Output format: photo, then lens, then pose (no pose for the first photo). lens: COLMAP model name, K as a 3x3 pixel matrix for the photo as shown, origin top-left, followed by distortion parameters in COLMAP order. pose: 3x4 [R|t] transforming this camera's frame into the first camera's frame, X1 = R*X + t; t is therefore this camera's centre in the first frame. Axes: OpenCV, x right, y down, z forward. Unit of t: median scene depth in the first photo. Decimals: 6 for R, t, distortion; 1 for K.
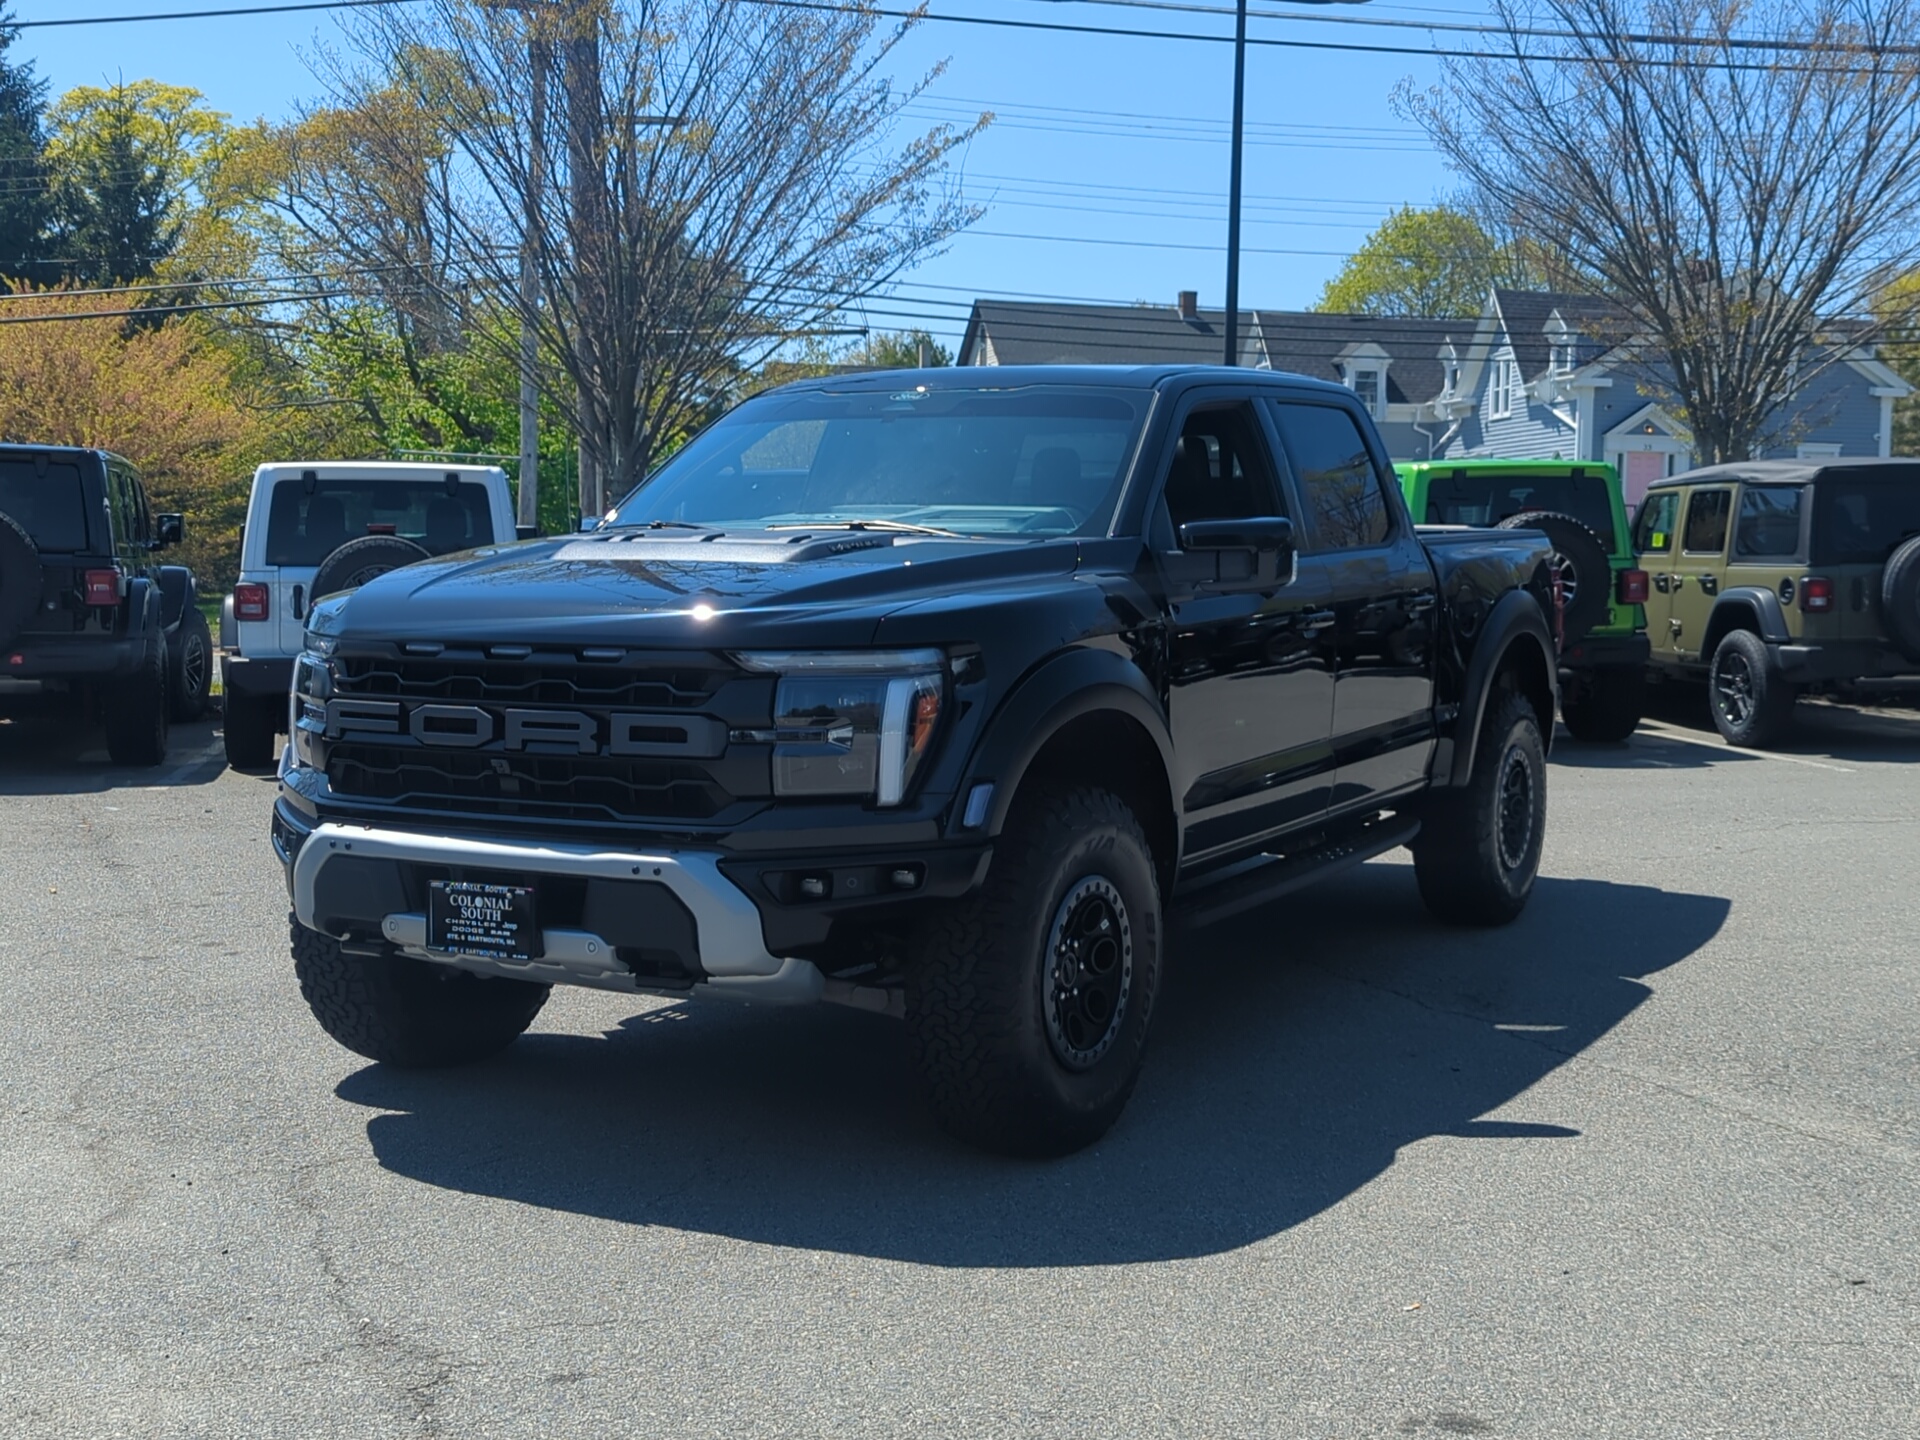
lens RADIAL K [[2477.0, 0, 960.0], [0, 2477.0, 720.0], [0, 0, 1]] dist [0.177184, -0.701521]
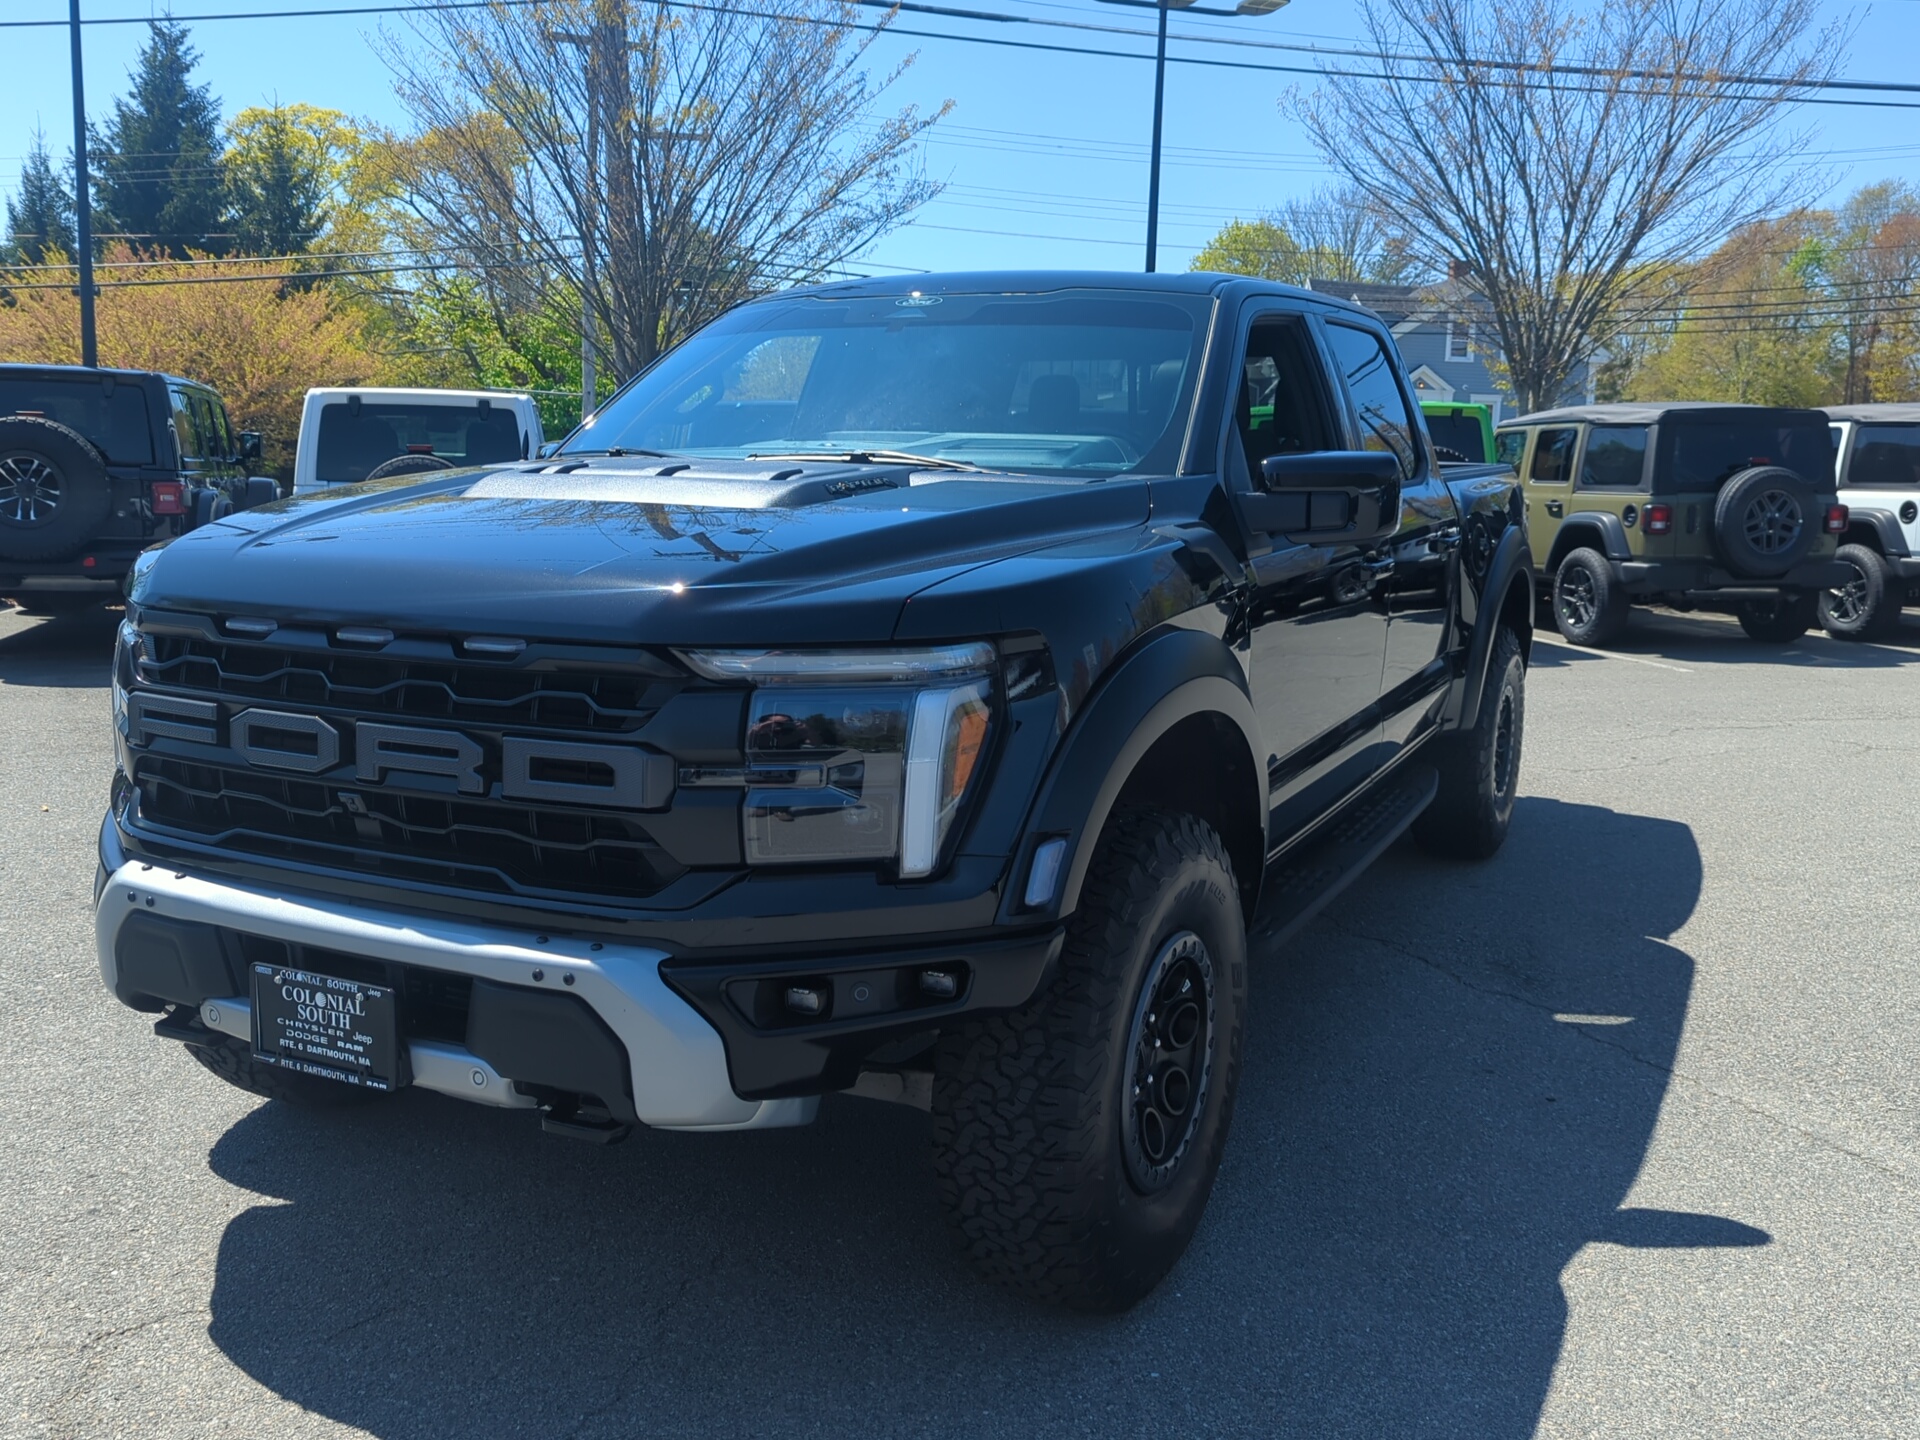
lens RADIAL K [[1684.9, 0, 976.9], [0, 1684.9, 709.1], [0, 0, 1]] dist [0.069852, -0.076268]
pose [[0.999061, 0.005286, 0.043003, -0.024303], [-0.008463, 0.997220, 0.074030, -0.034355], [-0.042492, -0.074325, 0.996328, 0.409350]]
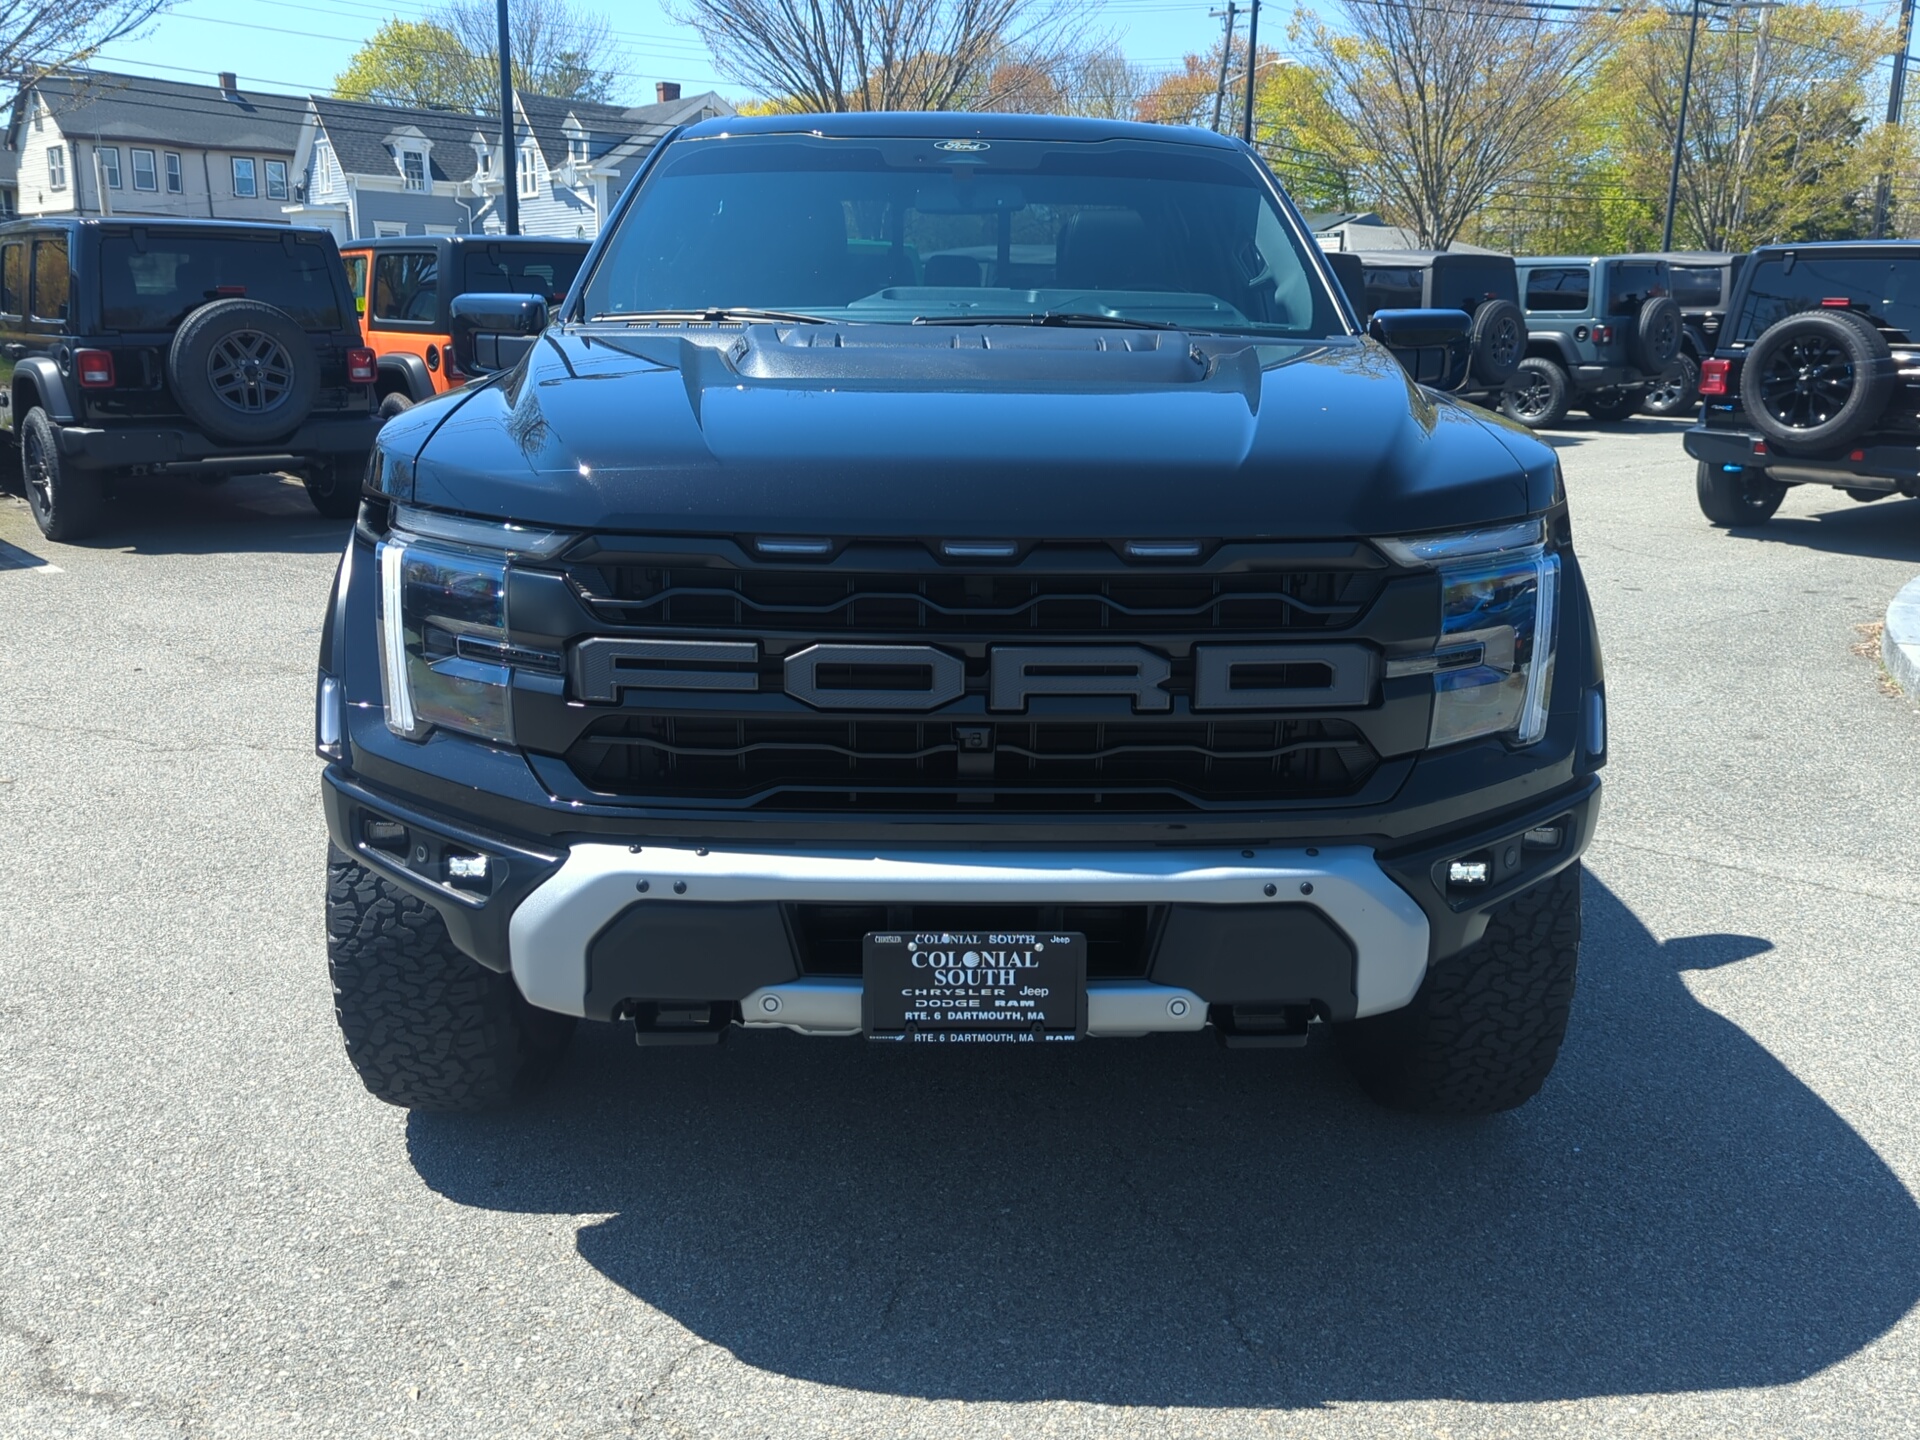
lens RADIAL K [[1684.9, 0, 976.9], [0, 1684.9, 709.1], [0, 0, 1]] dist [0.069852, -0.076268]
pose [[0.855369, -0.114707, 0.505160, -0.309108], [0.027342, 0.983813, 0.177099, -0.049075], [-0.517298, -0.137673, 0.844659, 0.506986]]
